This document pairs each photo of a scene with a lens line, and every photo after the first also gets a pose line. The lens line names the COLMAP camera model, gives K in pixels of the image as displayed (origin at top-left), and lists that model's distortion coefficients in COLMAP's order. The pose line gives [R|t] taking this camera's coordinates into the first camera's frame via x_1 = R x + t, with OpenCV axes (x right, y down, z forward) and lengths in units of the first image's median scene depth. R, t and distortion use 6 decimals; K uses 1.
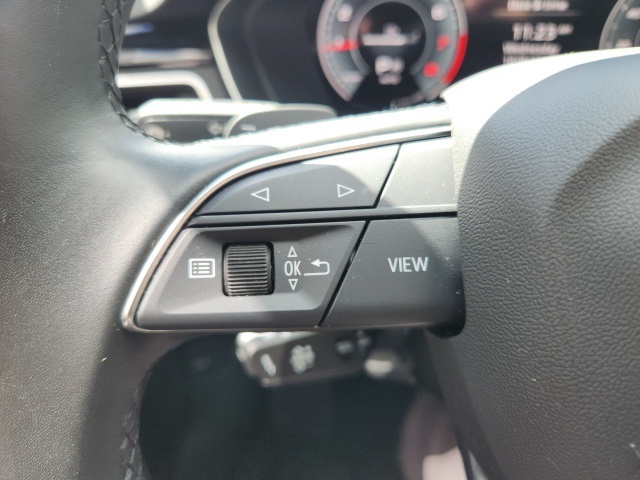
lens RADIAL K [[430.5, 0, 317.7], [0, 430.5, 242.6], [0, 0, 1]] dist [0.062703, -0.058055]
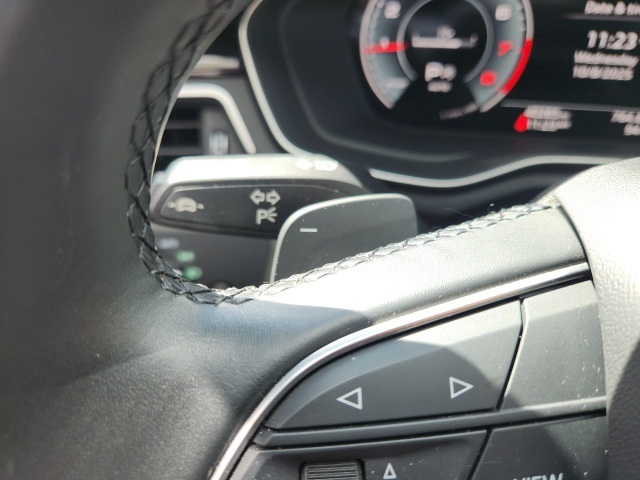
lens RADIAL K [[409.9, 0, 320.0], [0, 409.9, 240.0], [0, 0, 1]] dist [0.027306, -0.023166]
pose [[0.999762, 0.020033, 0.008597, -0.084930], [-0.021086, 0.988740, 0.148152, -0.211010], [-0.005532, -0.148298, 0.988927, 0.147608]]
